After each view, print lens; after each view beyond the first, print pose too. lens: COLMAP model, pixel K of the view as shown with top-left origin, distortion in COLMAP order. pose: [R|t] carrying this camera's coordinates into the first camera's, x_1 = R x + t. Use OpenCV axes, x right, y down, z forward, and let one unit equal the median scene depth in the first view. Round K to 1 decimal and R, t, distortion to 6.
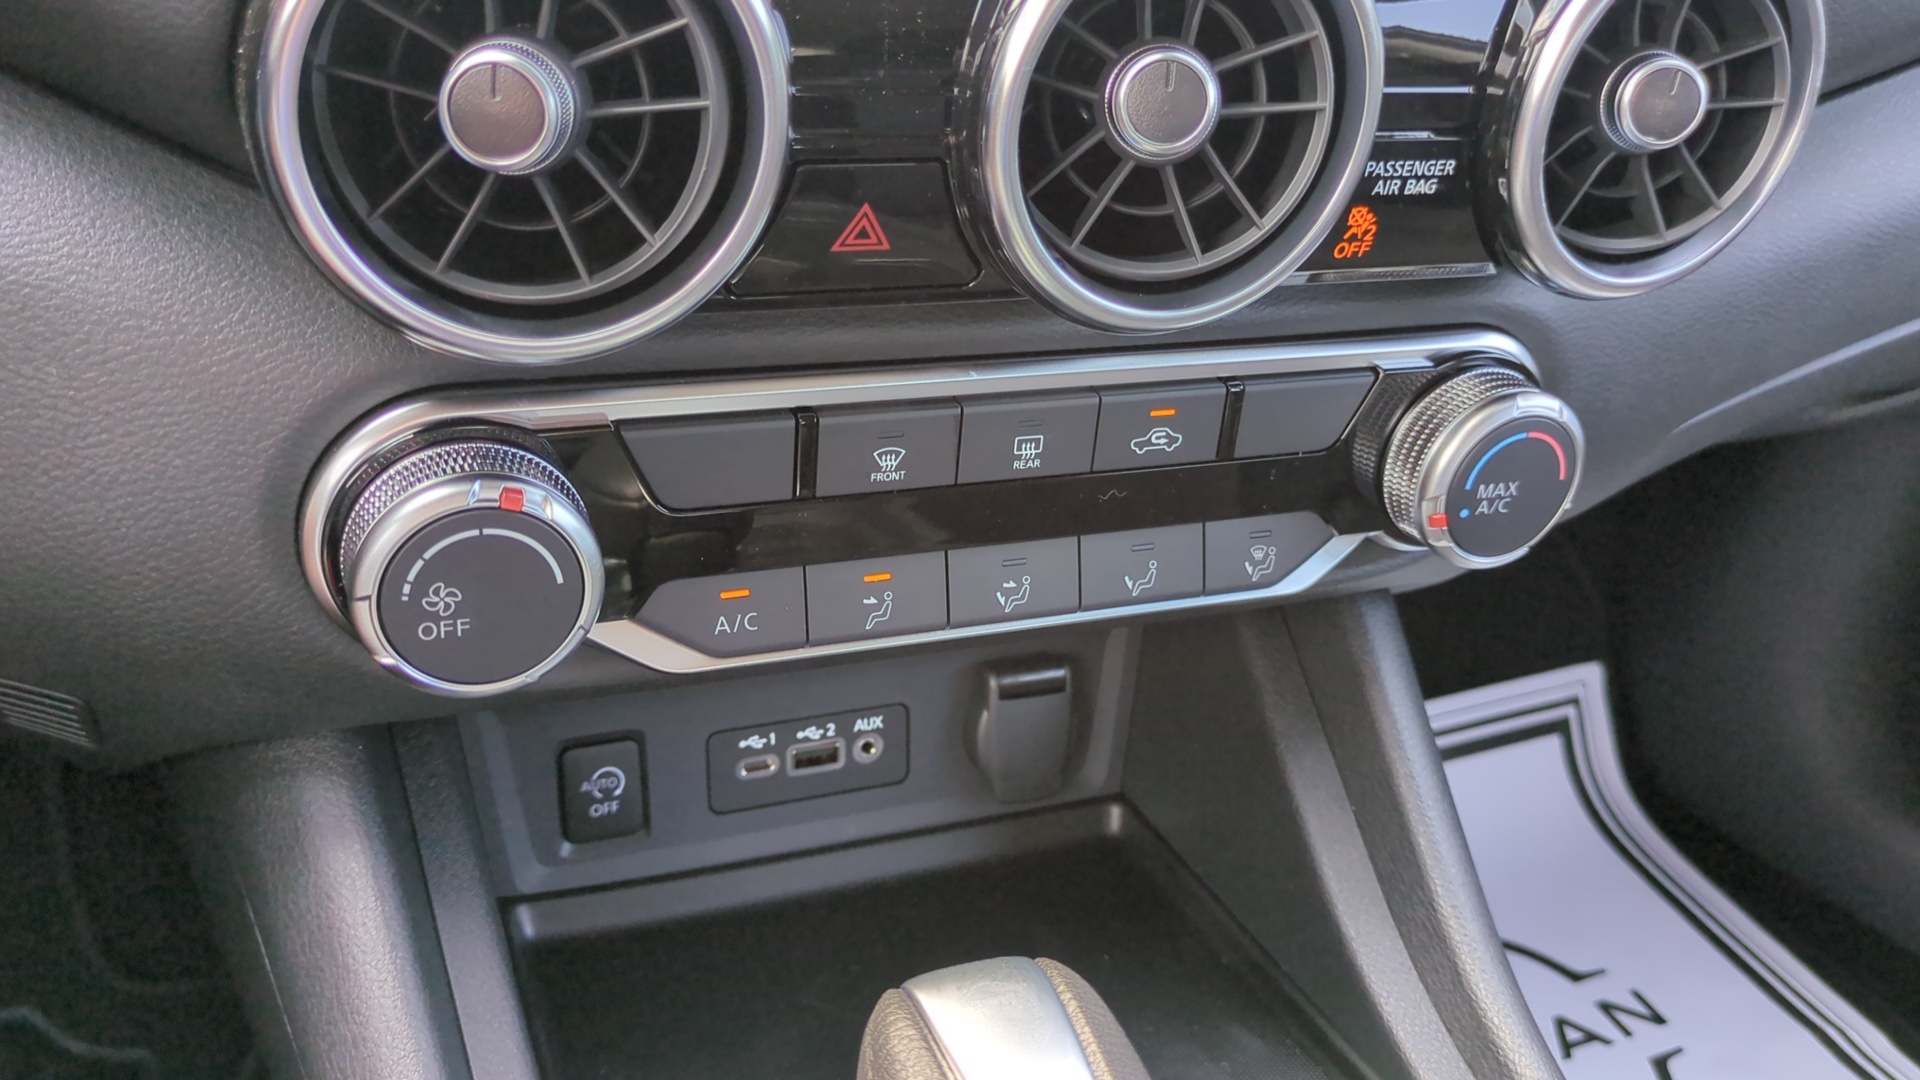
lens RADIAL K [[1439.3, 0, 960.0], [0, 1439.3, 540.0], [0, 0, 1]] dist [-0.004820, -0.069088]
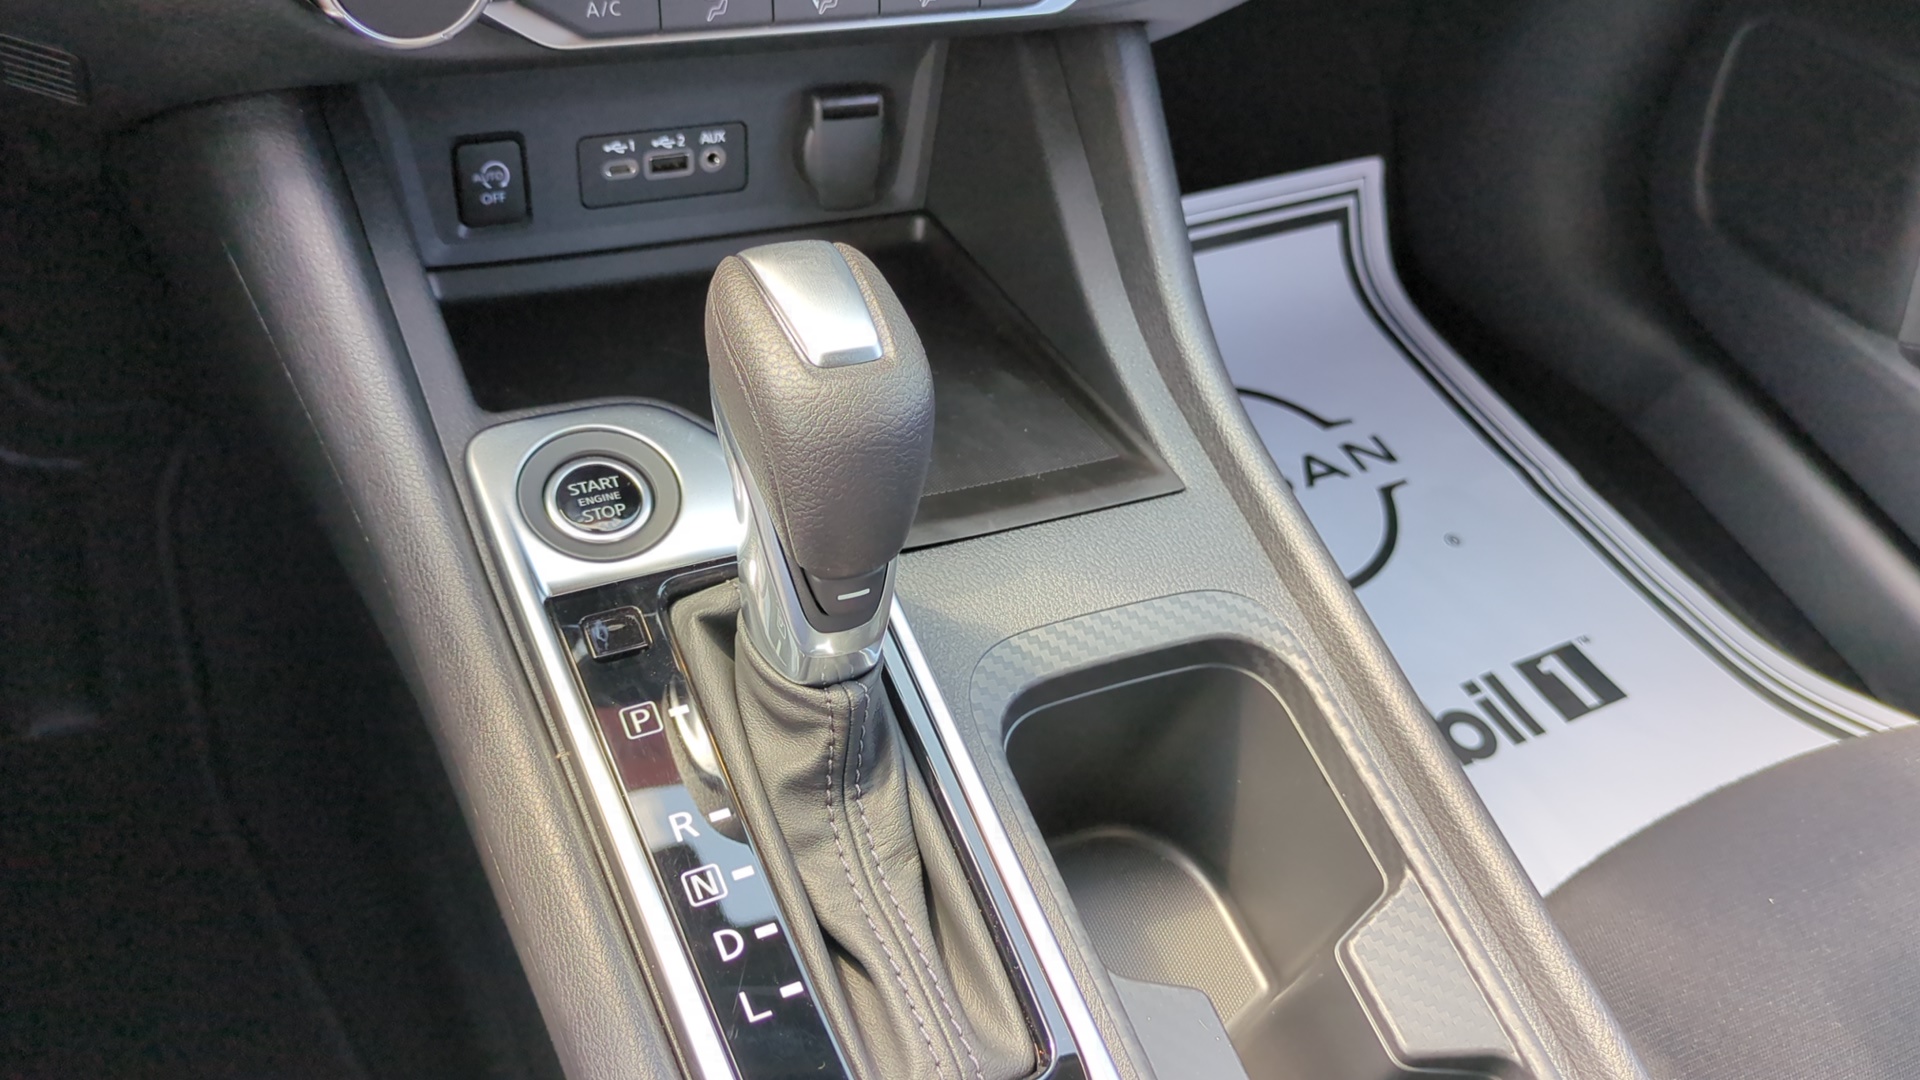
lens RADIAL K [[1531.9, 0, 960.0], [0, 1531.9, 540.0], [0, 0, 1]] dist [0.001176, -0.048508]
pose [[0.995986, -0.000176, 0.089514, 0.027553], [-0.024039, 0.962739, 0.269363, 0.103799], [-0.086226, -0.270433, 0.958870, -0.334445]]
